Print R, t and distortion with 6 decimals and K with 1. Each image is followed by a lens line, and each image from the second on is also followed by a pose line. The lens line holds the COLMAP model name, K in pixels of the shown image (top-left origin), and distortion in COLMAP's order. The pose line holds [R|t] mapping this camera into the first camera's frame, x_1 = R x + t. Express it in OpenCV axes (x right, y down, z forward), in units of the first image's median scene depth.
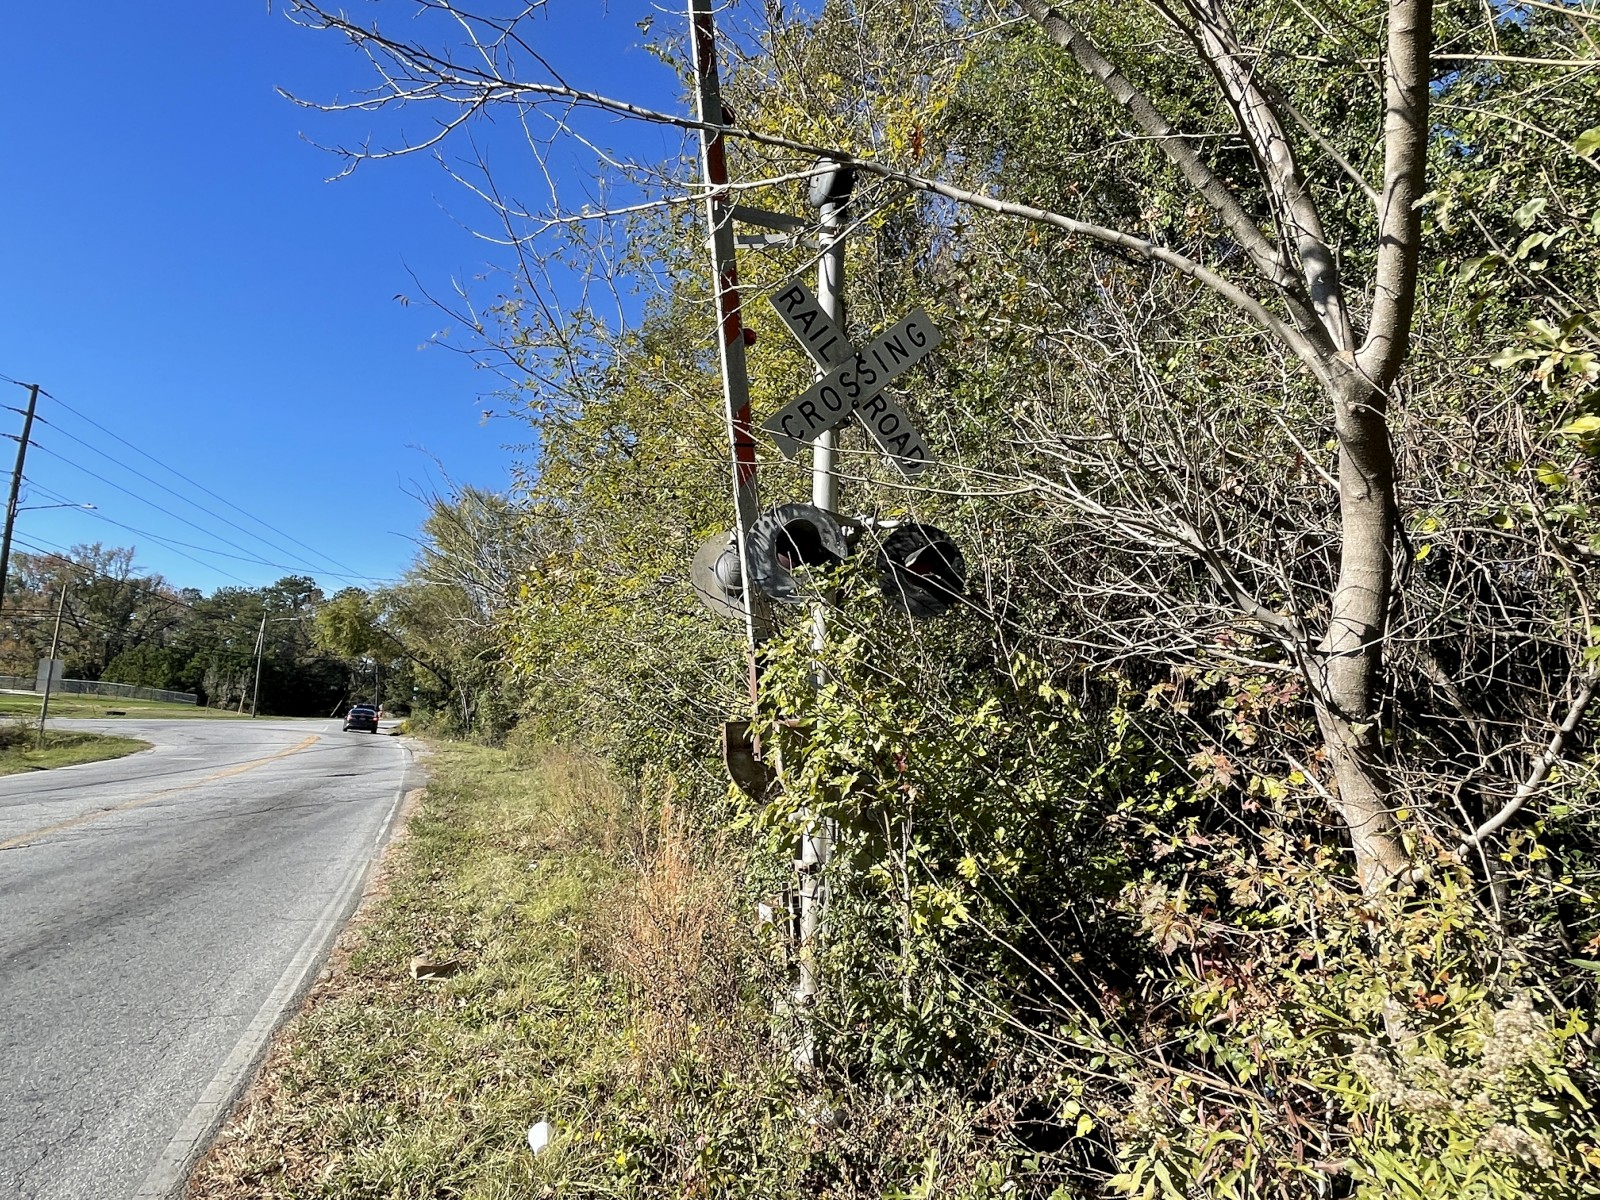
lens RADIAL K [[986.3, 0, 800.3], [0, 986.3, 598.4], [0, 0, 1]] dist [-0.006433, 0.001330]
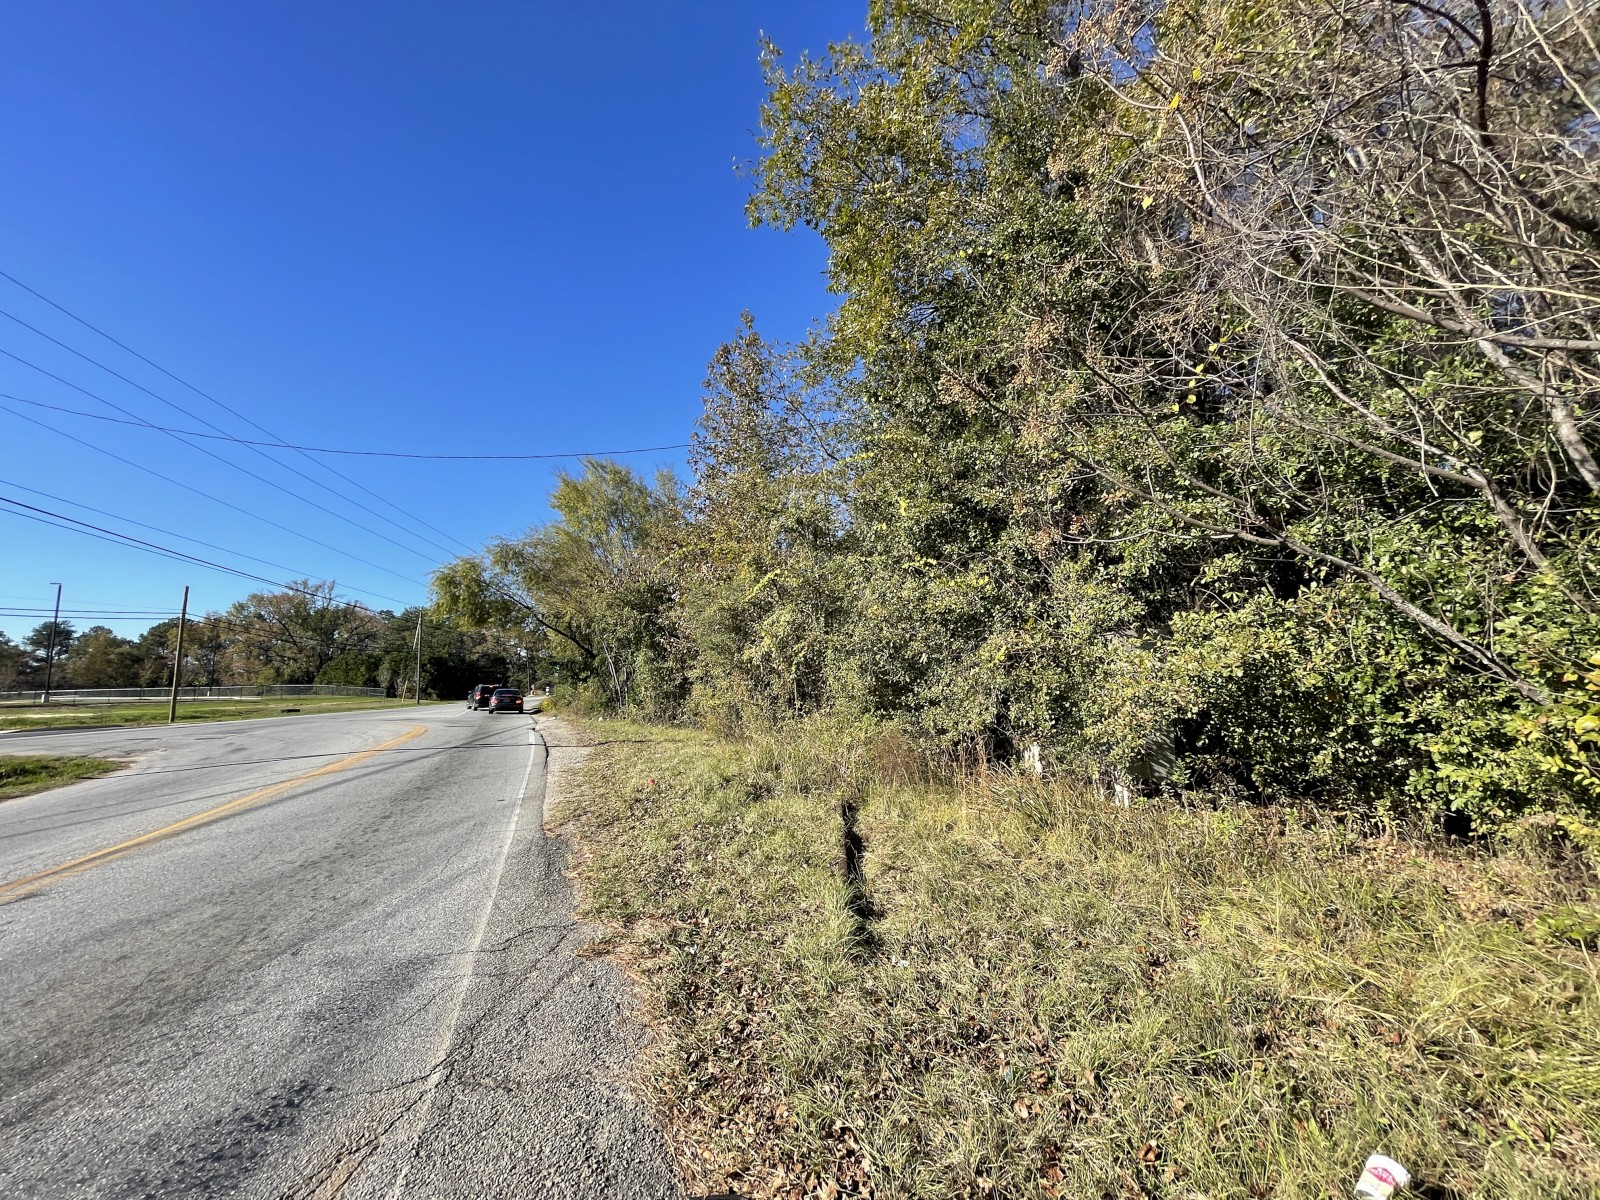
lens RADIAL K [[641.4, 0, 804.3], [0, 641.4, 613.9], [0, 0, 1]] dist [-0.001466, -0.000157]
pose [[0.996888, -0.078736, -0.003753, -2.332732], [0.078809, 0.996523, 0.027019, 0.750739], [0.001612, -0.027231, 0.999628, 6.191535]]
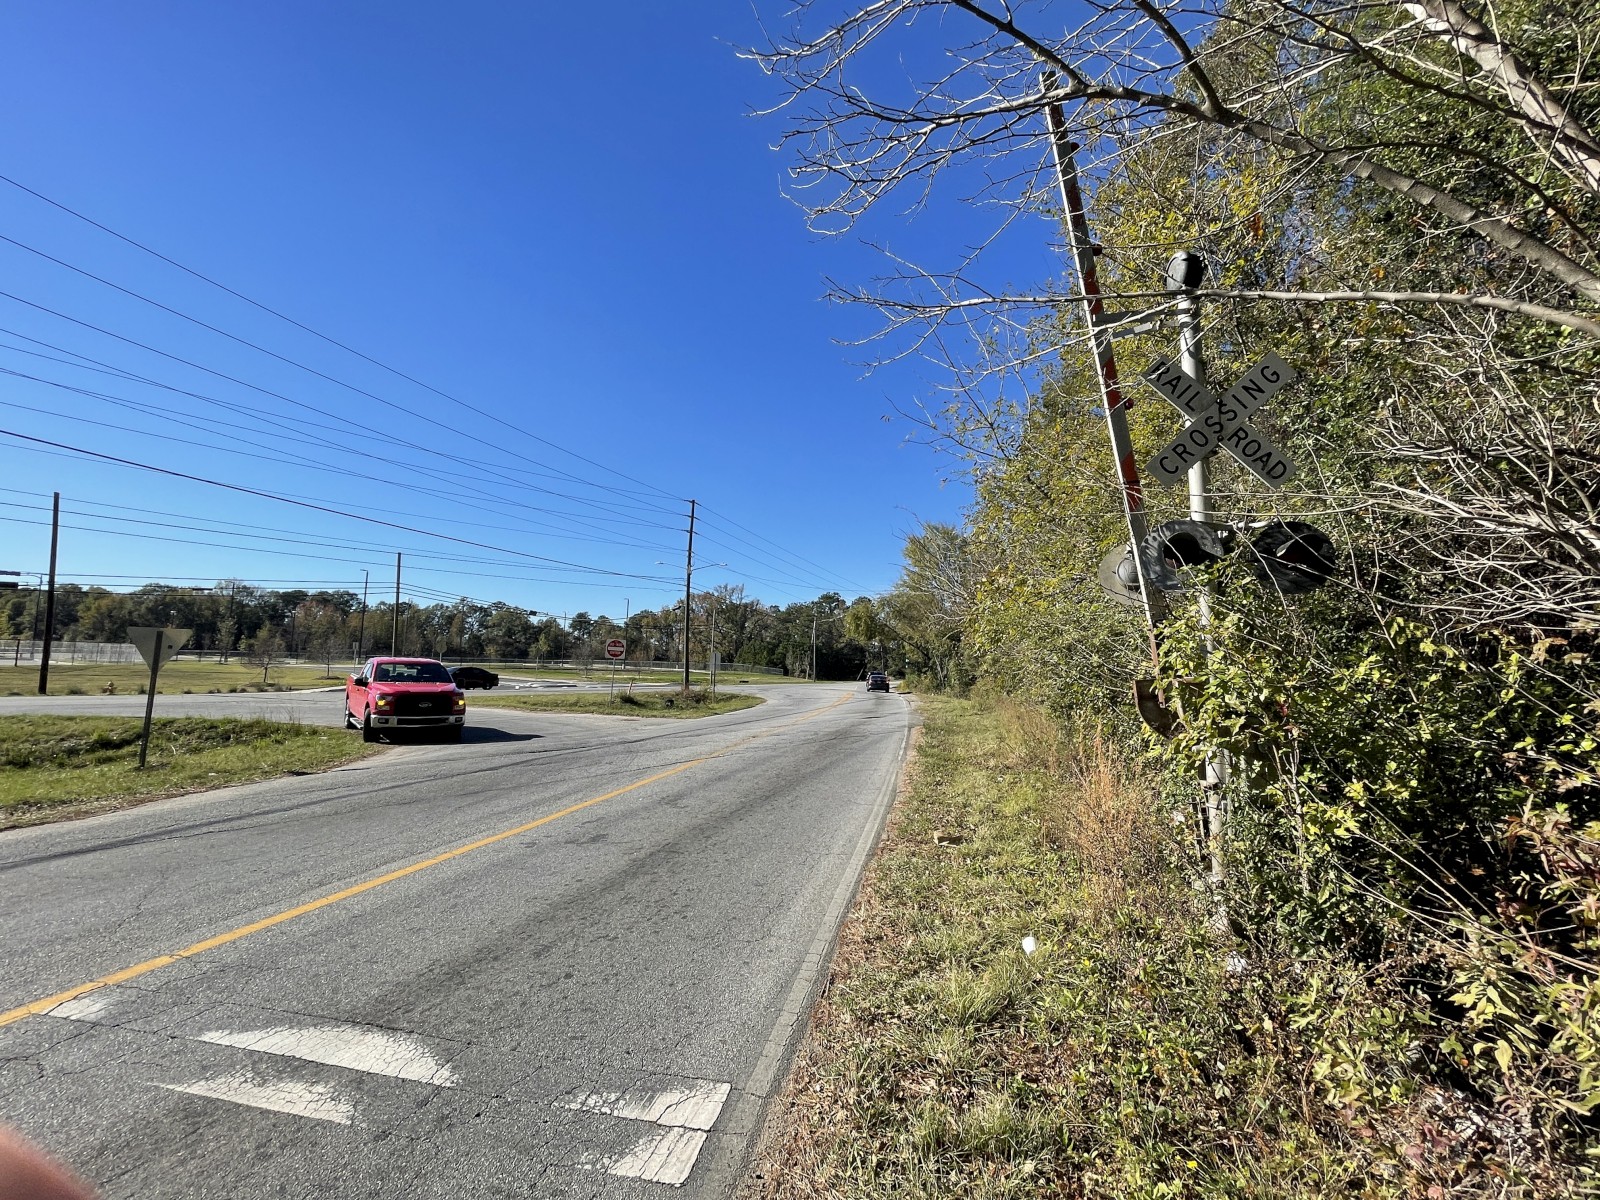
lens RADIAL K [[694.9, 0, 803.0], [0, 694.9, 600.6], [0, 0, 1]] dist [-0.008913, -0.000485]
pose [[0.868180, -0.080926, -0.489606, 0.006619], [0.086114, 0.996213, -0.011963, -0.017177], [0.488720, -0.031776, 0.871862, -0.091697]]
